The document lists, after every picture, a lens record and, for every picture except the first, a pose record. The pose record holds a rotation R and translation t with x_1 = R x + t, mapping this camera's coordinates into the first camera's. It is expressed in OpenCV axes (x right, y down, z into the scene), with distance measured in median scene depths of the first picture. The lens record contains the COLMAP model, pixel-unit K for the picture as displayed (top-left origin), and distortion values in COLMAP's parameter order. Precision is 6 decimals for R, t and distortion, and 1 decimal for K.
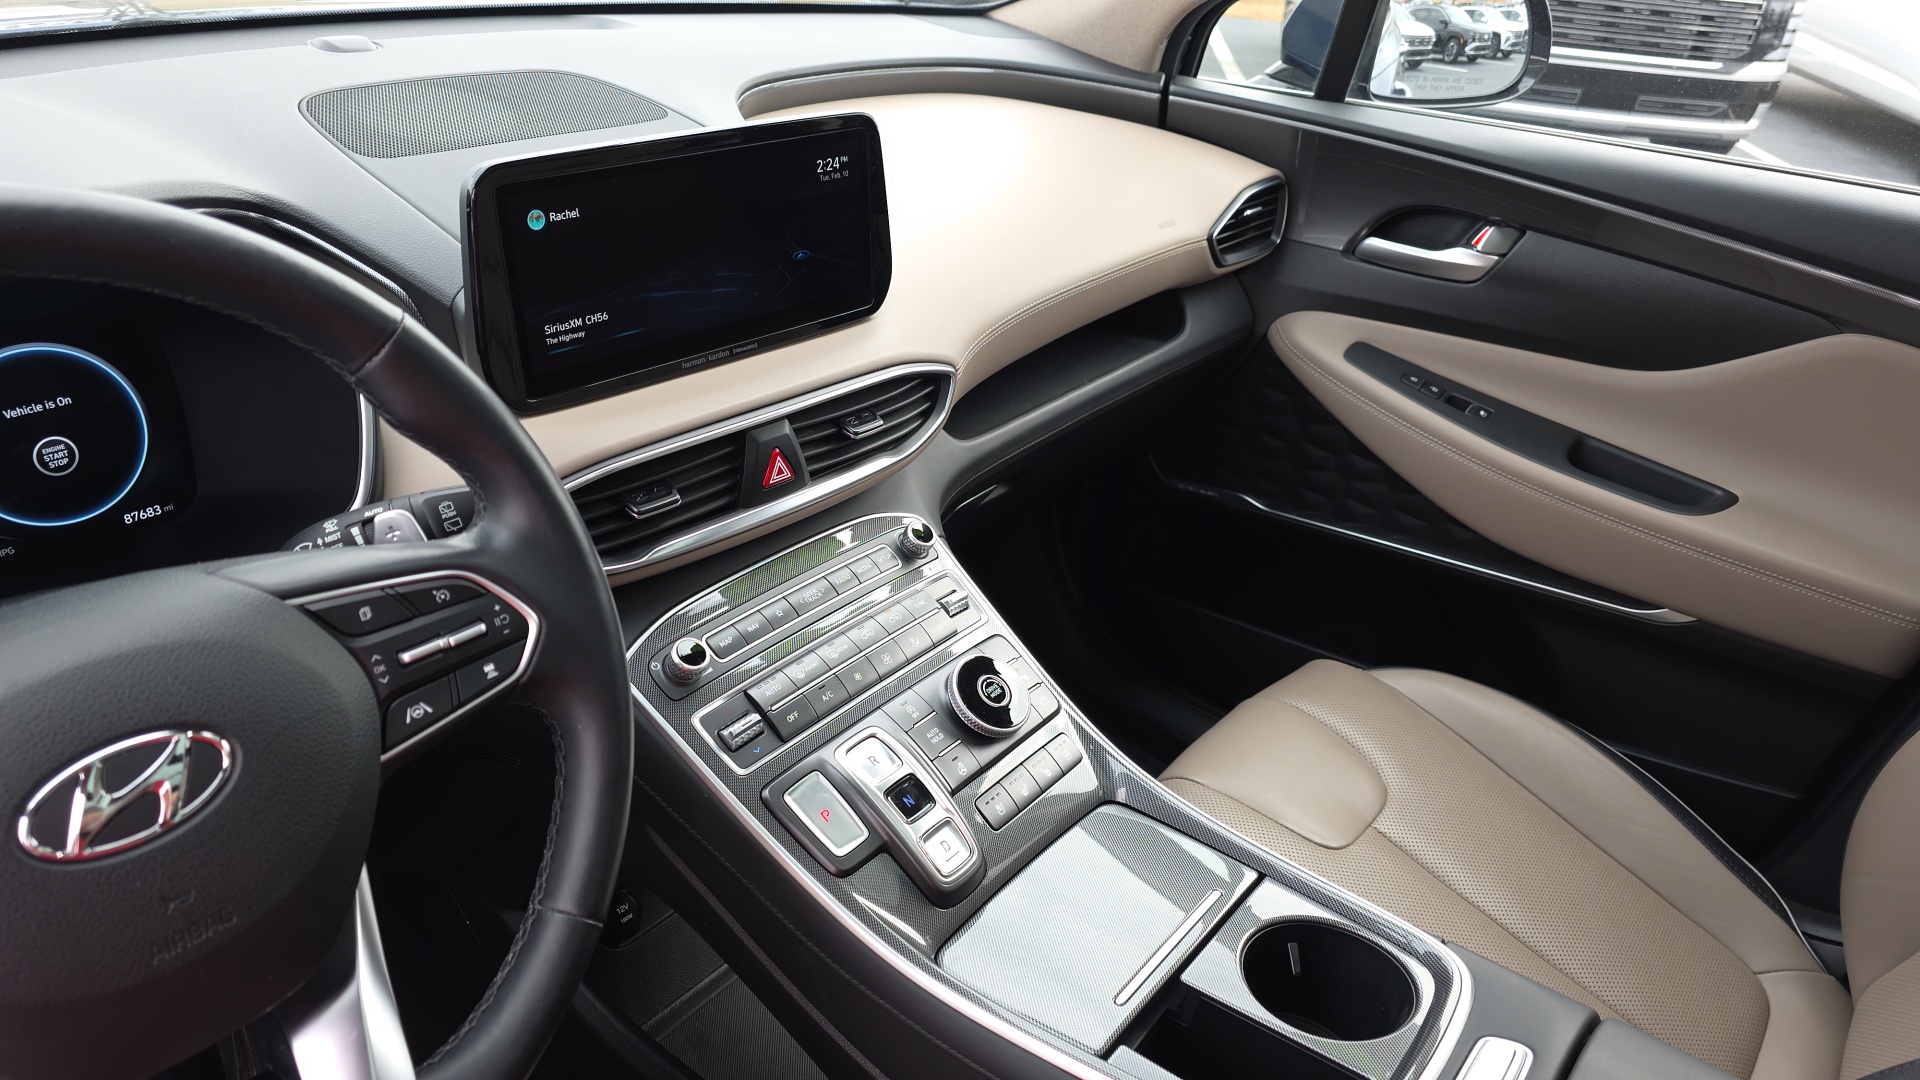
lens RADIAL K [[1303.8, 0, 952.1], [0, 1303.8, 538.1], [0, 0, 1]] dist [0.043345, -0.049206]
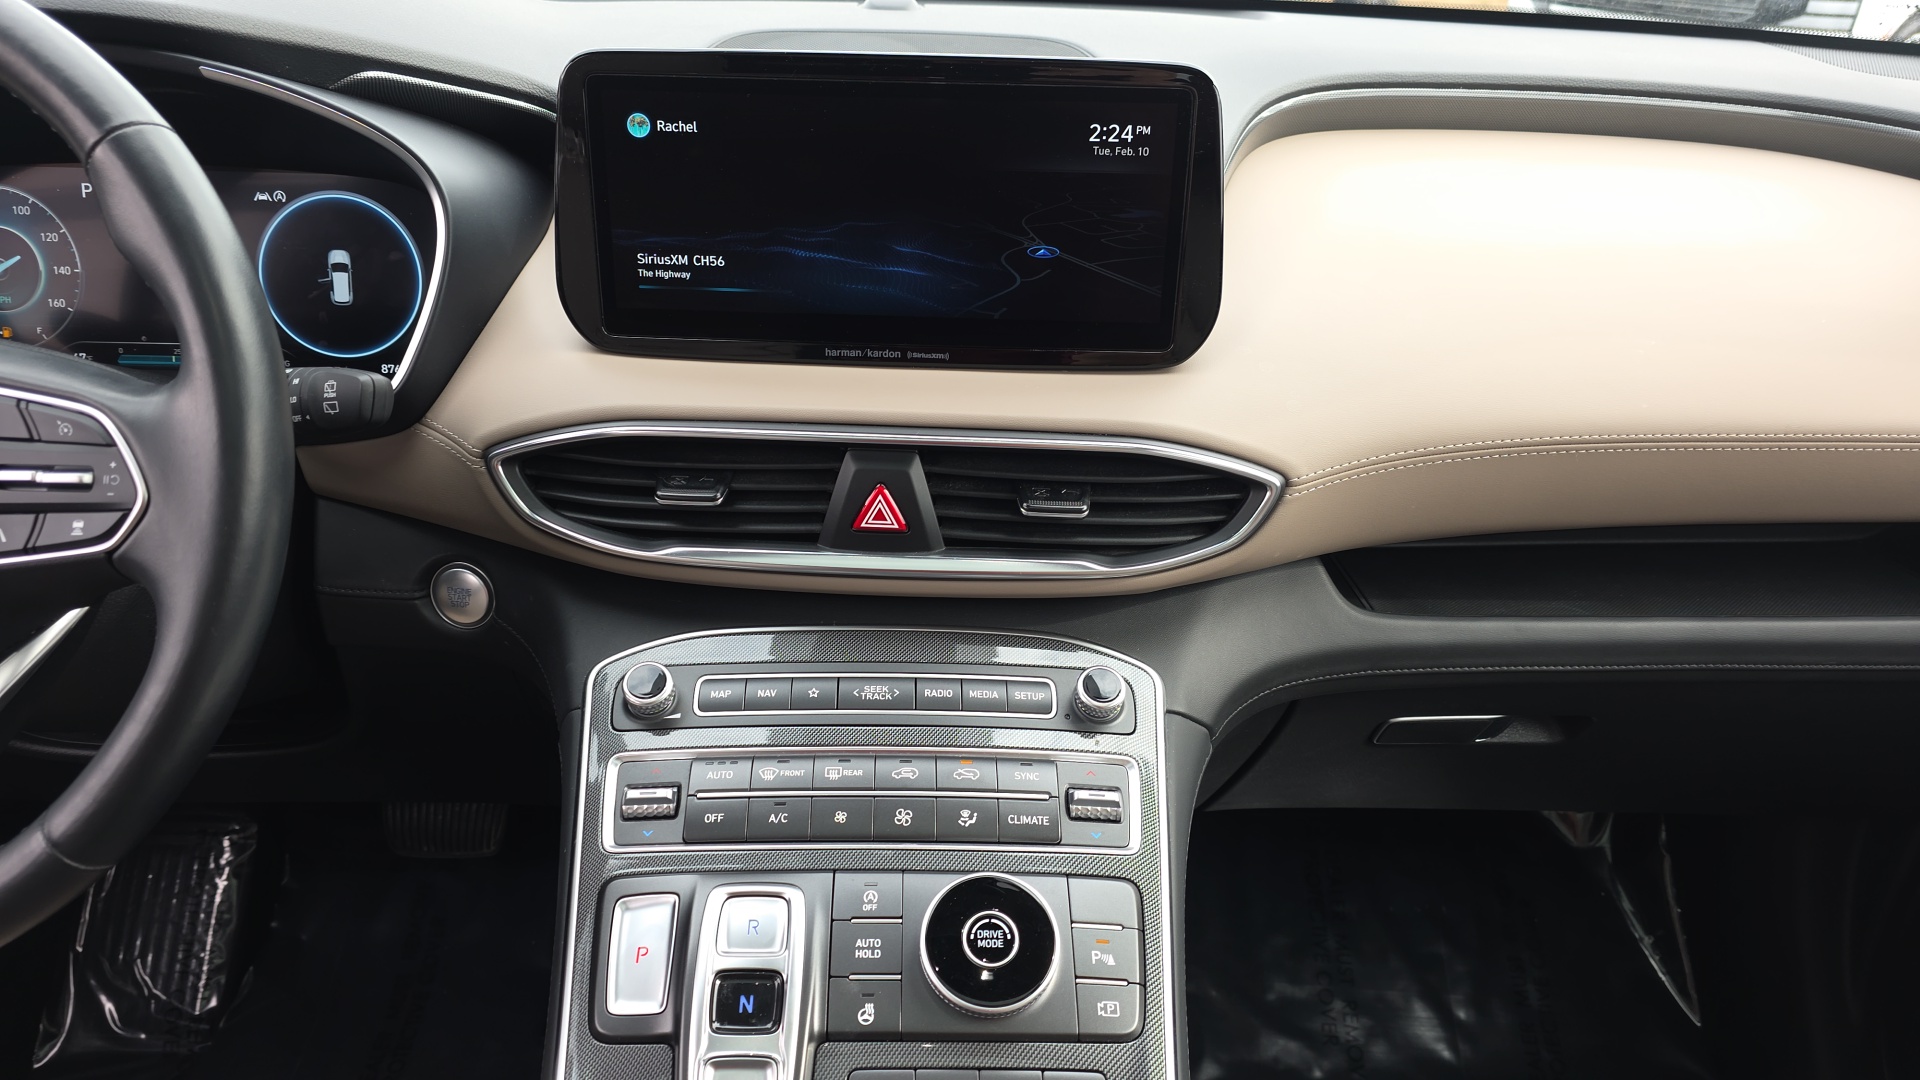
lens RADIAL K [[1303.8, 0, 960.3], [0, 1303.8, 555.0], [0, 0, 1]] dist [0.043345, -0.049206]
pose [[0.645083, 0.292684, -0.705836, 0.382475], [-0.350642, 0.934118, 0.066883, -0.086304], [0.678910, 0.204350, 0.705211, 0.460220]]
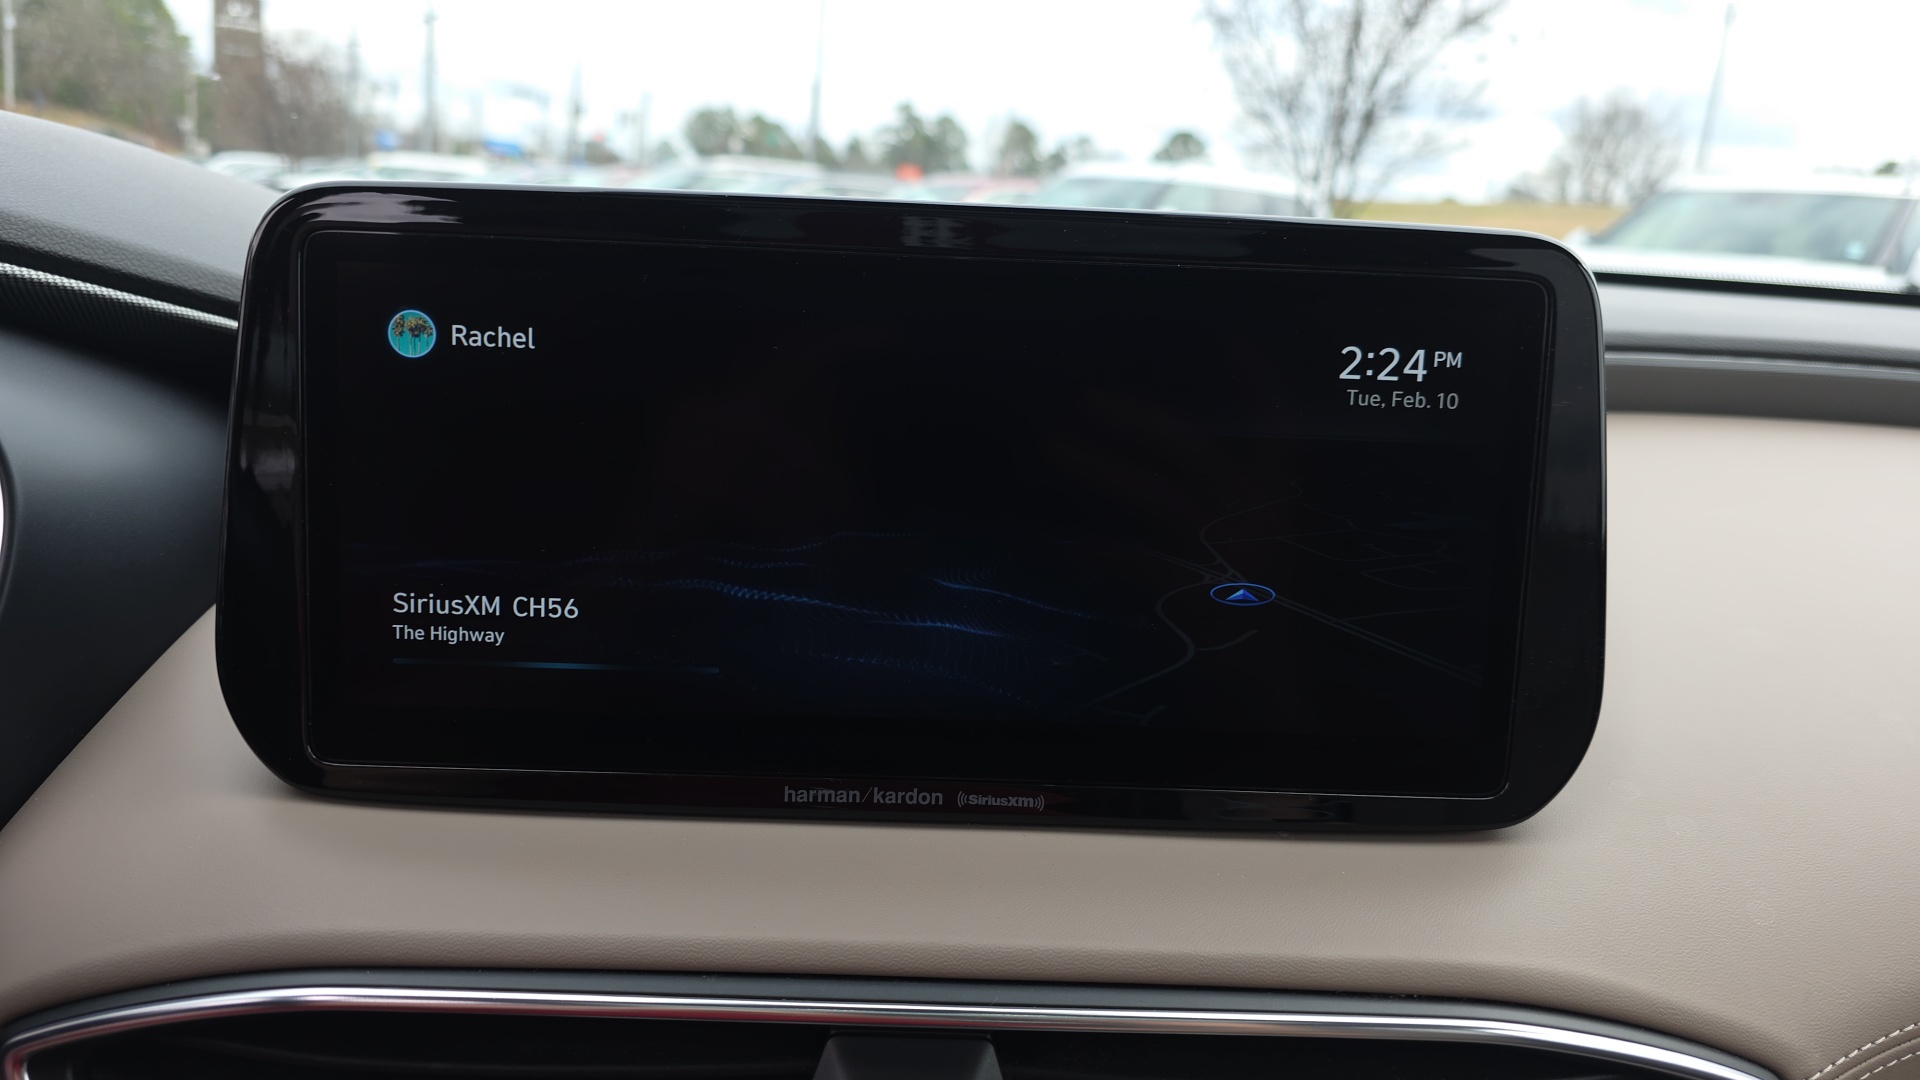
lens RADIAL K [[1303.8, 0, 947.3], [0, 1303.8, 510.3], [0, 0, 1]] dist [0.043345, -0.049206]
pose [[0.687614, 0.121475, -0.715843, 0.072889], [-0.350163, 0.919157, -0.180377, -0.135919], [0.636061, 0.374691, 0.674561, 0.654055]]
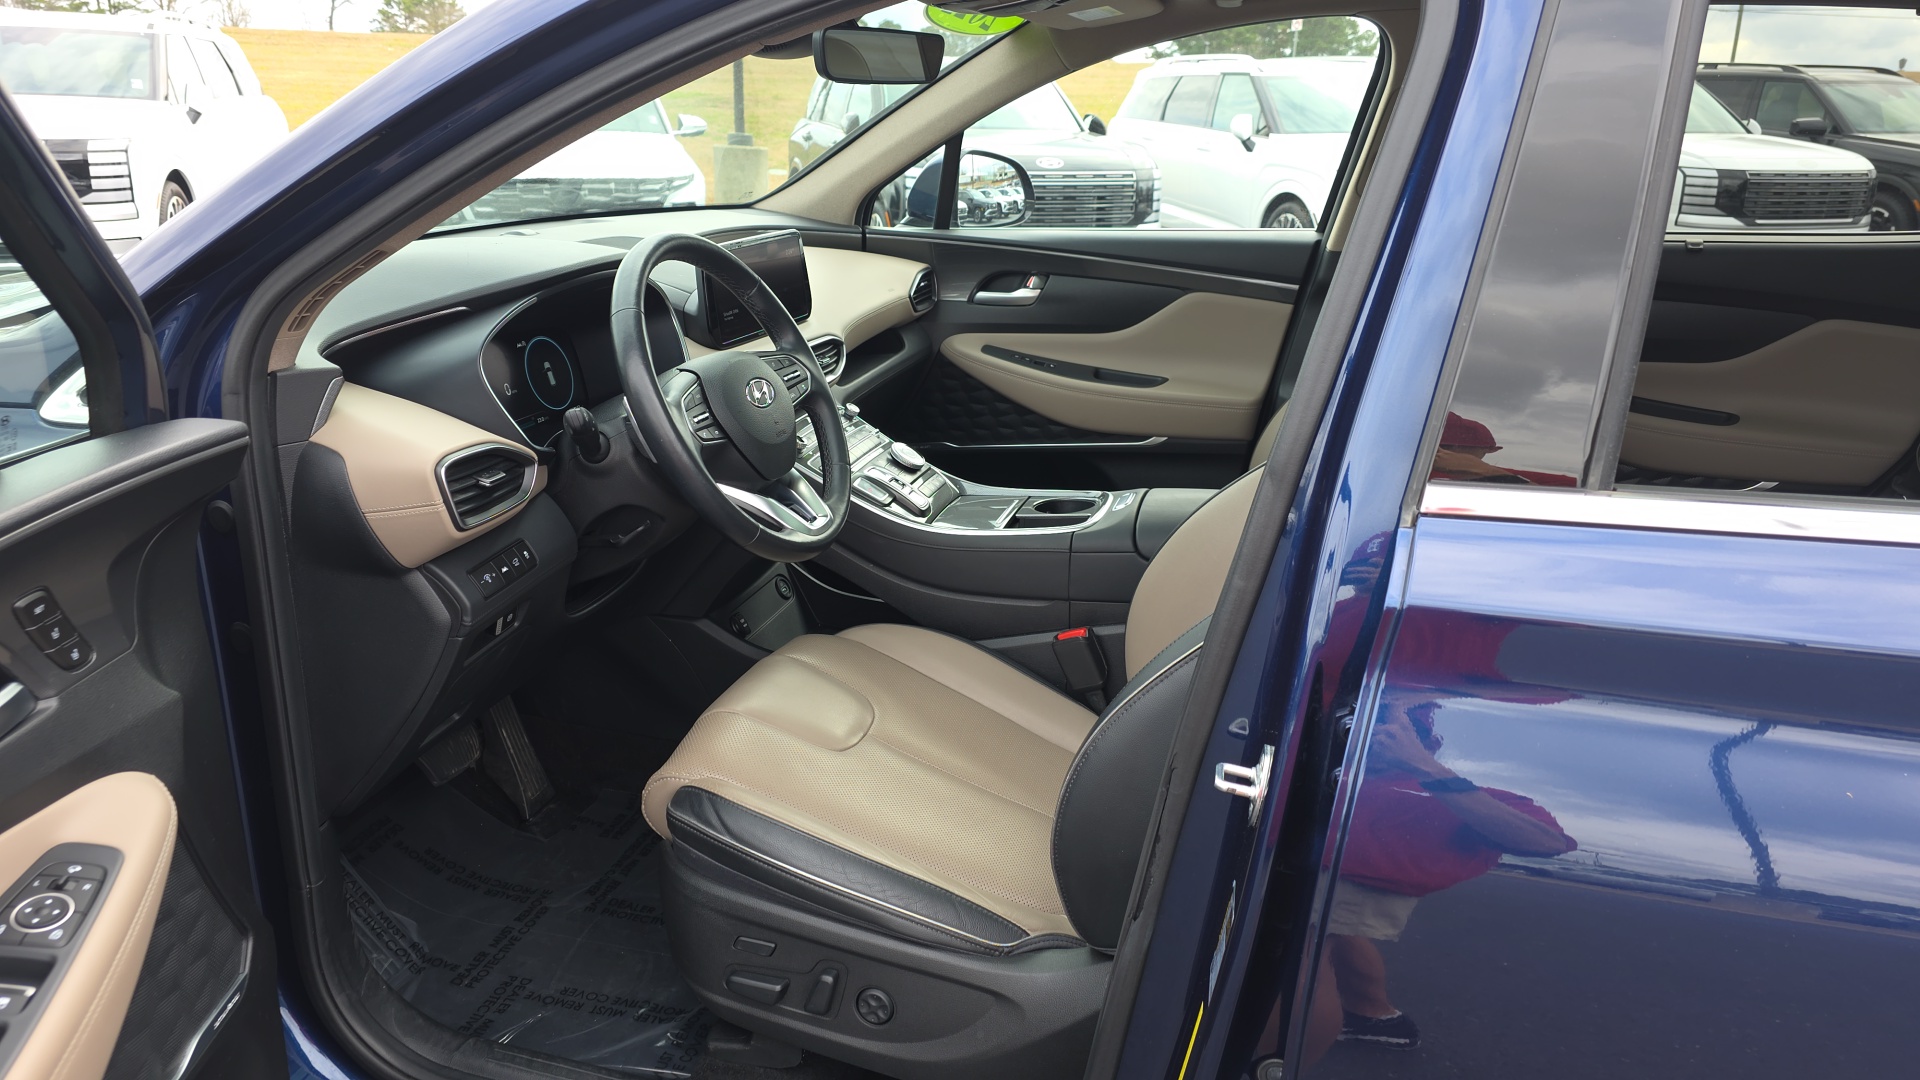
lens RADIAL K [[1303.8, 0, 941.5], [0, 1303.8, 542.3], [0, 0, 1]] dist [0.043345, -0.049206]
pose [[0.927396, -0.184607, 0.325355, -0.650648], [0.237665, 0.962424, -0.131361, 0.555416], [-0.288880, 0.199149, 0.936423, -1.103492]]
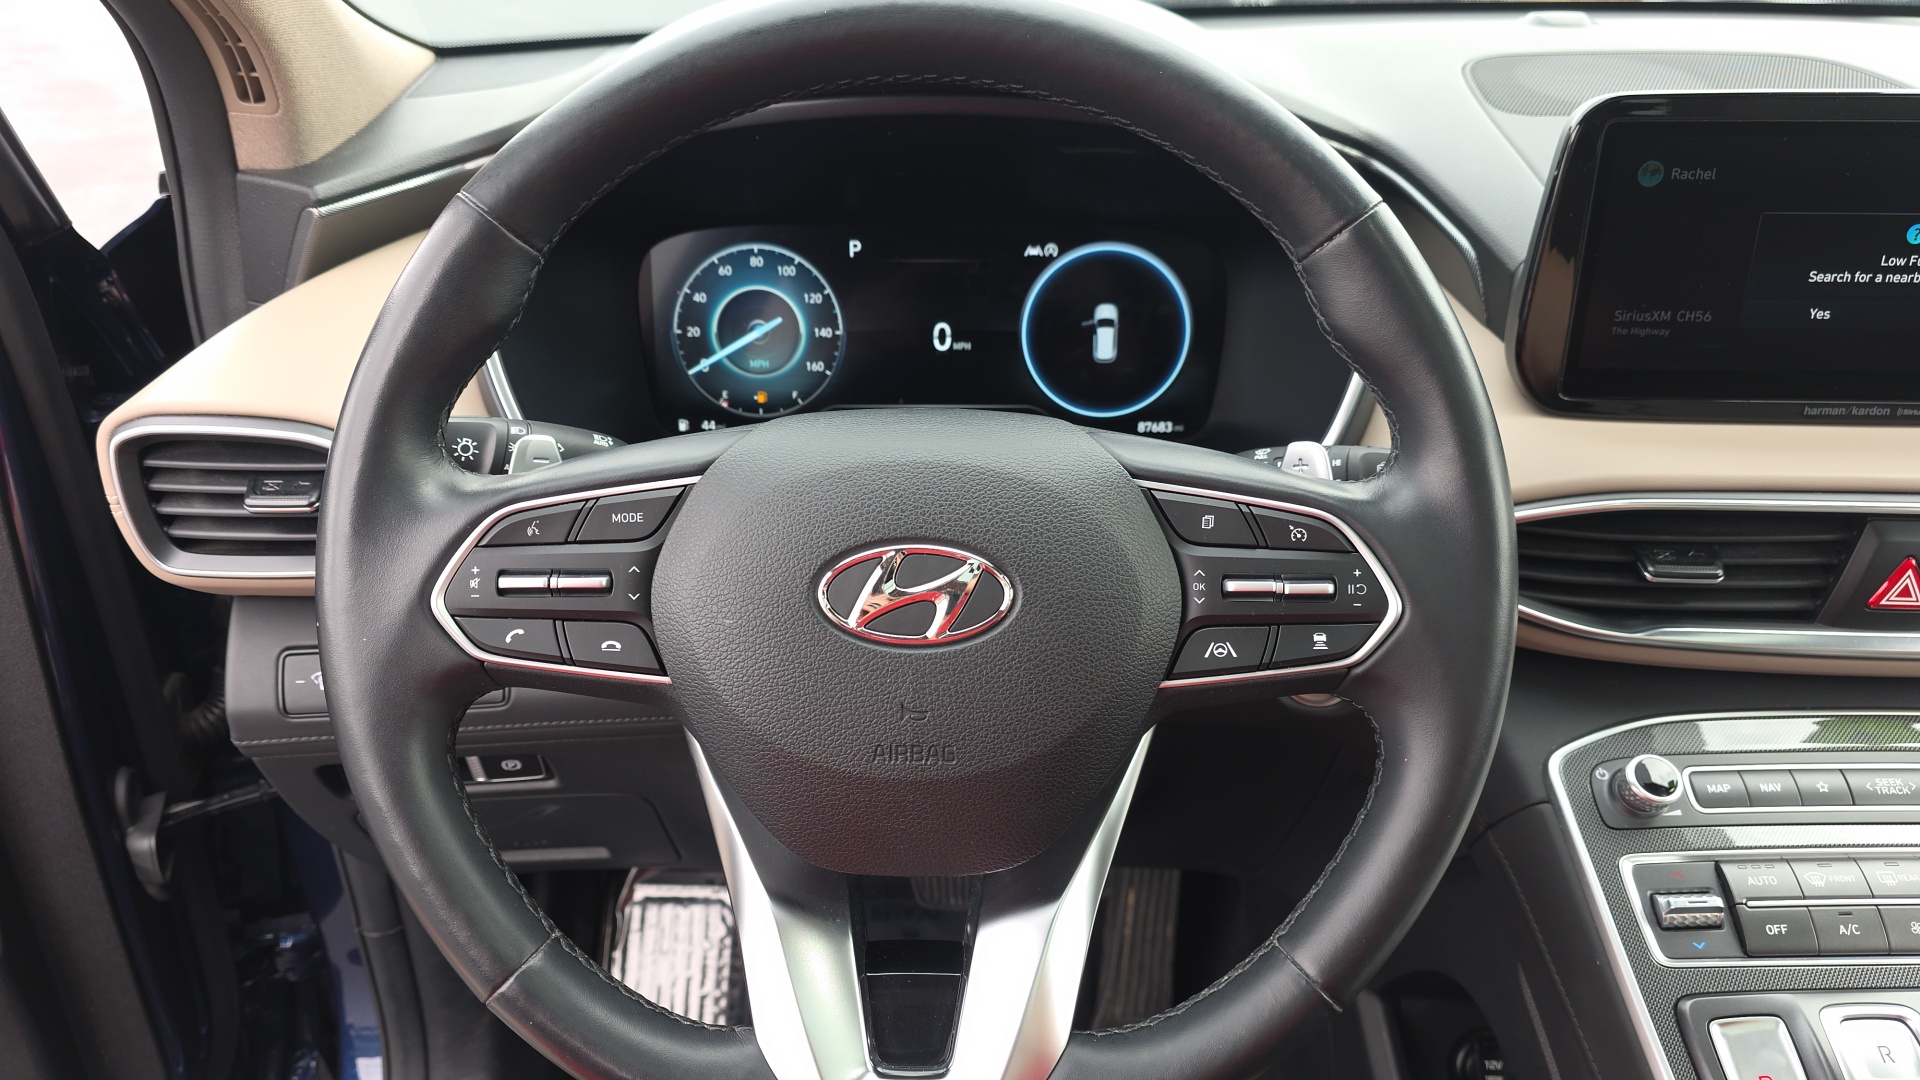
lens RADIAL K [[1303.8, 0, 942.7], [0, 1303.8, 550.0], [0, 0, 1]] dist [0.043345, -0.049206]
pose [[0.619077, 0.284619, -0.731940, 0.046054], [-0.335076, 0.938652, 0.081592, 0.035285], [0.710259, 0.194743, 0.676466, 0.162787]]
